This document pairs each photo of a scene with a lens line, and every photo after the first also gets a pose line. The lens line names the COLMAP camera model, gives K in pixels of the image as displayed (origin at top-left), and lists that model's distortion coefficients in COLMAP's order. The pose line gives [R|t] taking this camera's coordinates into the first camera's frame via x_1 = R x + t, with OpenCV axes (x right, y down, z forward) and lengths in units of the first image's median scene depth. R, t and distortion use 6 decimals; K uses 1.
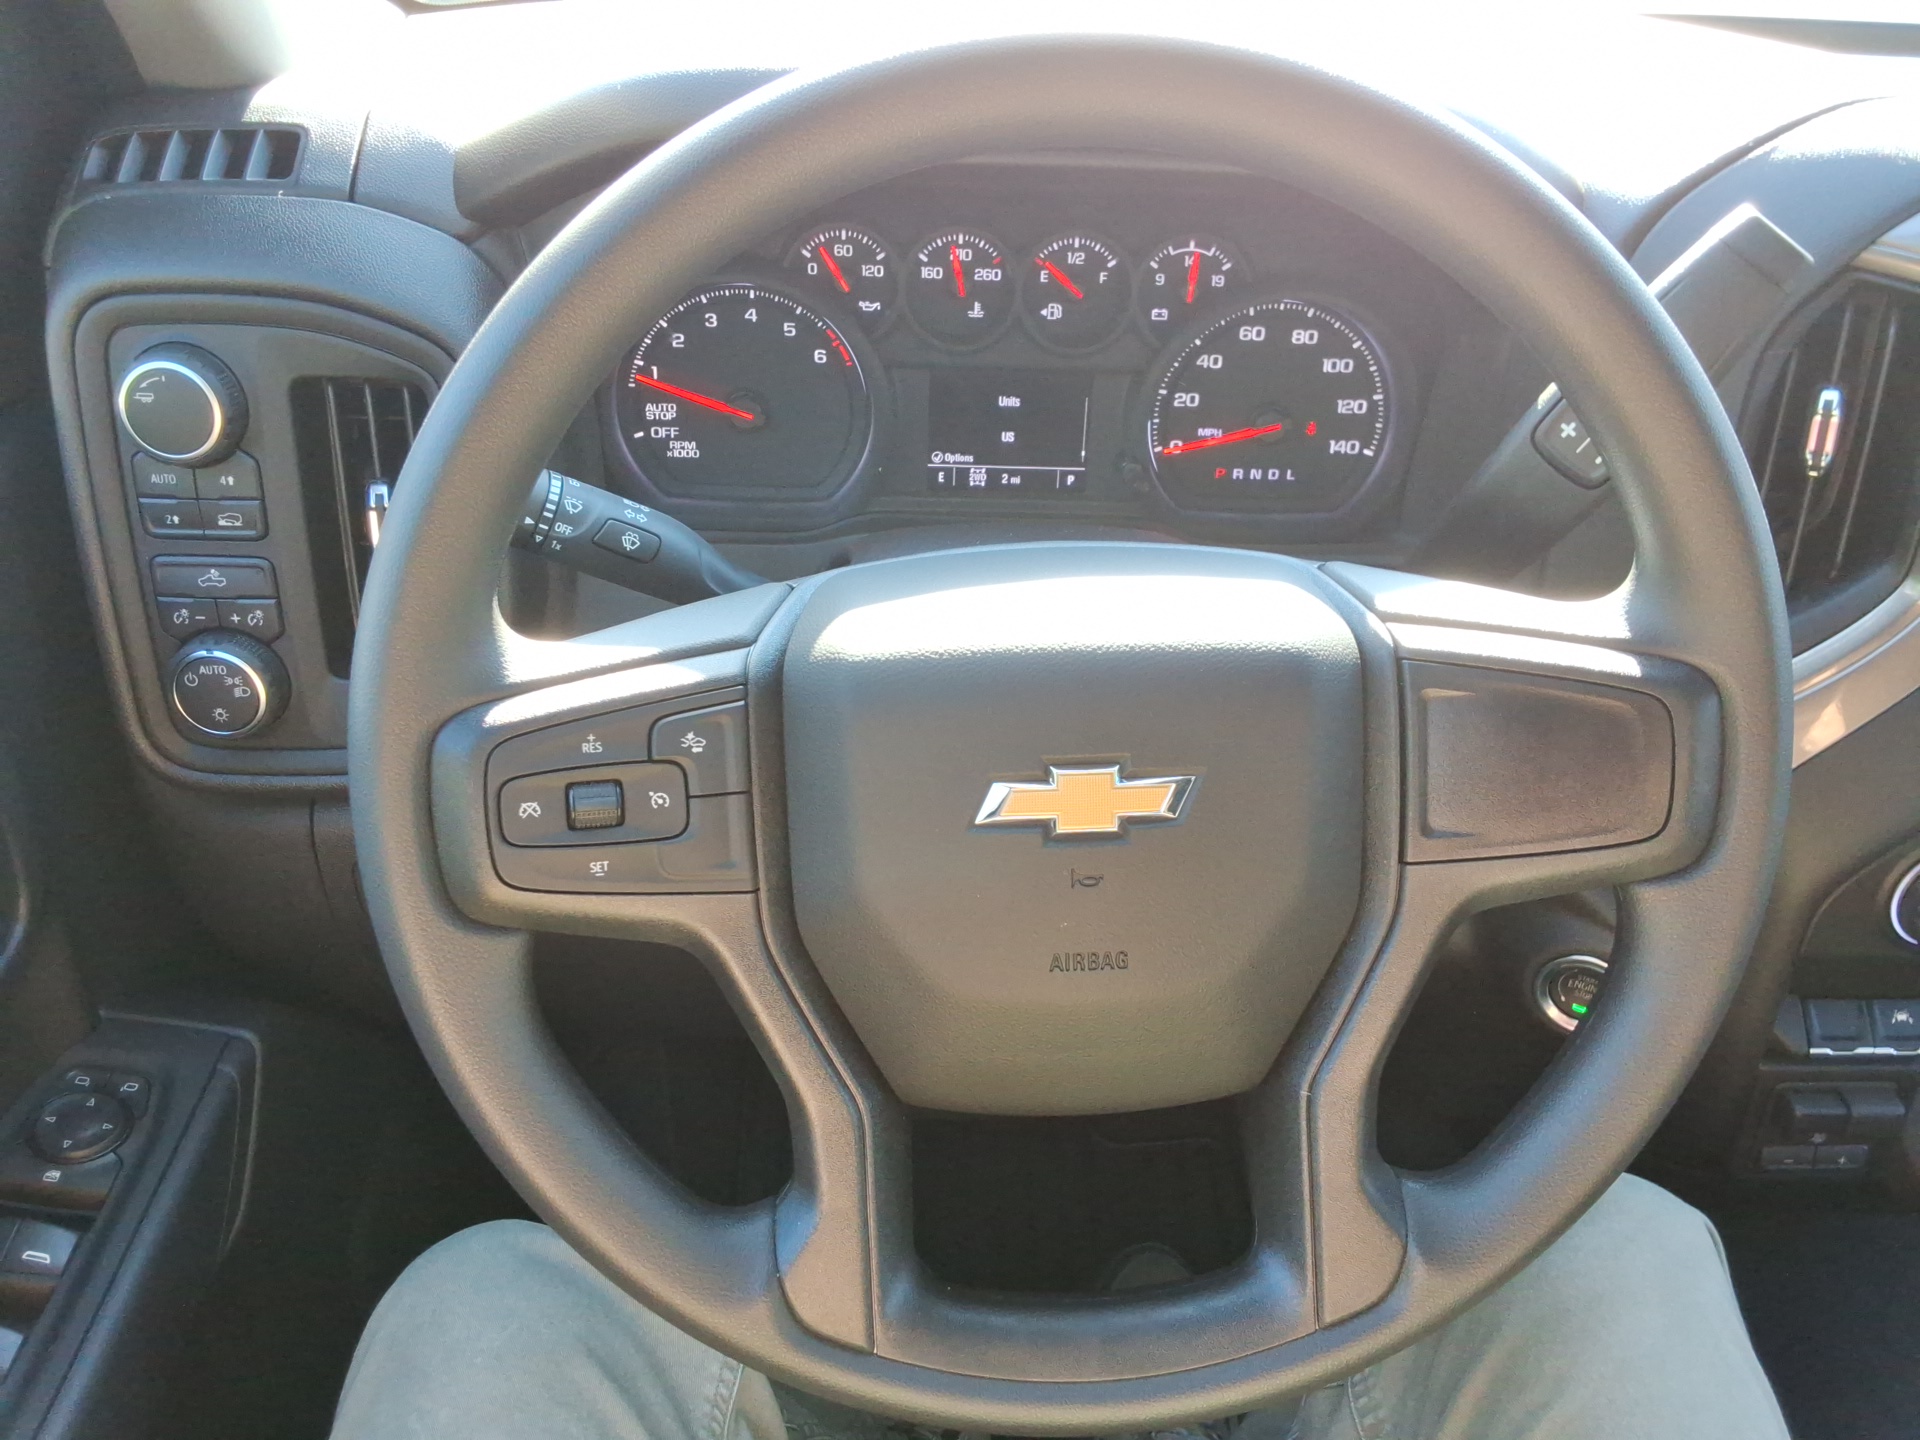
lens RADIAL K [[1540.3, 0, 970.8], [0, 1540.3, 722.0], [0, 0, 1]] dist [0.109478, -0.177157]
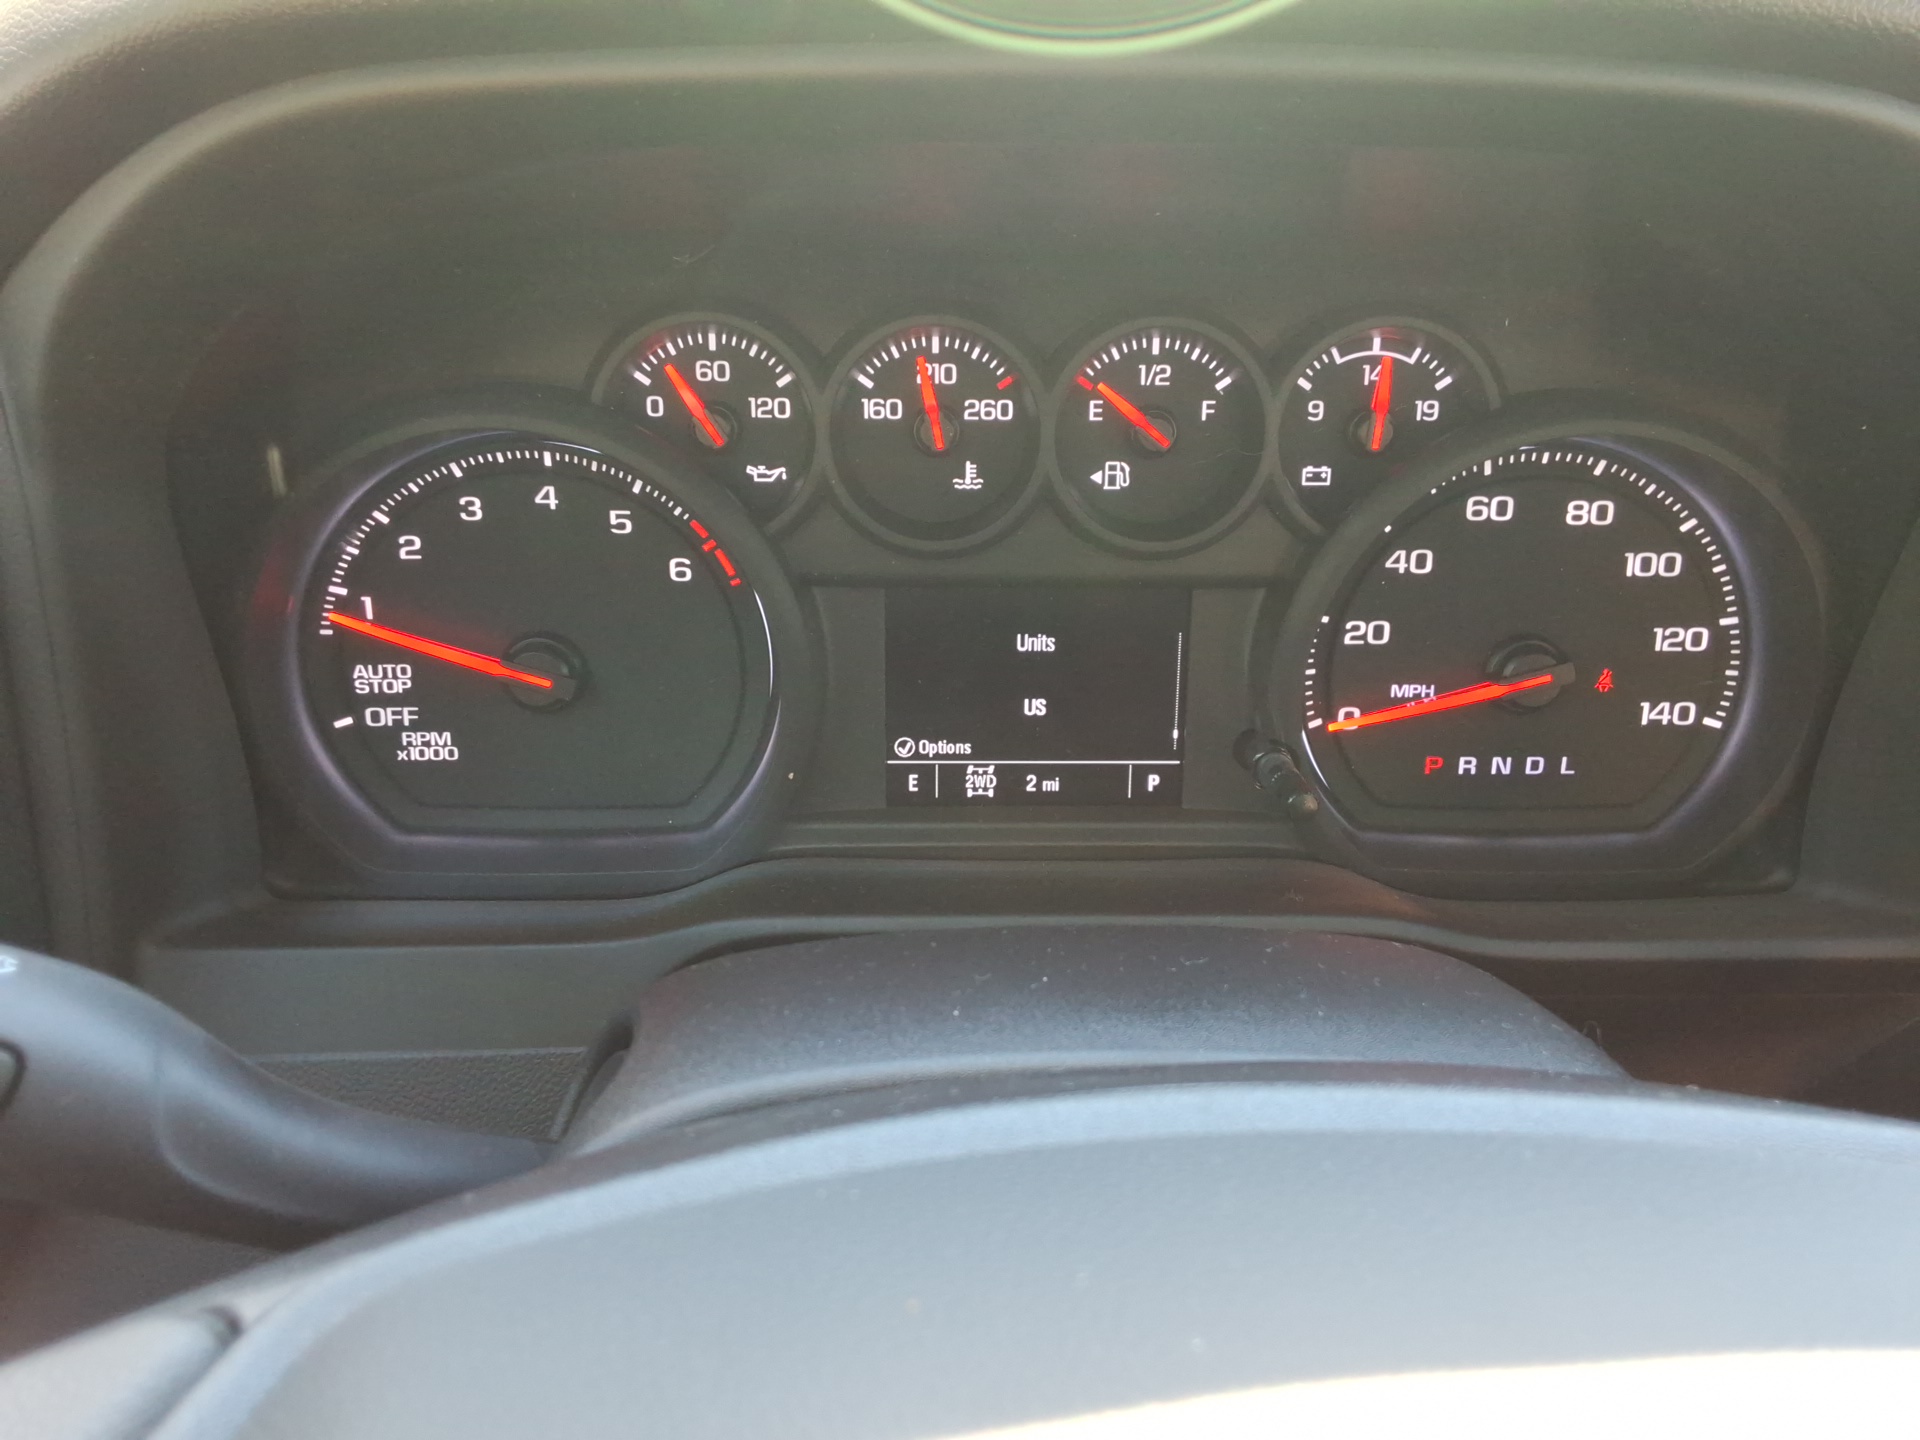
lens RADIAL K [[1540.3, 0, 963.5], [0, 1540.3, 711.5], [0, 0, 1]] dist [0.109478, -0.177157]
pose [[0.999467, -0.023283, -0.022862, 0.011616], [0.019157, 0.985853, -0.166514, -0.095807], [0.026416, 0.165987, 0.985774, 0.478886]]
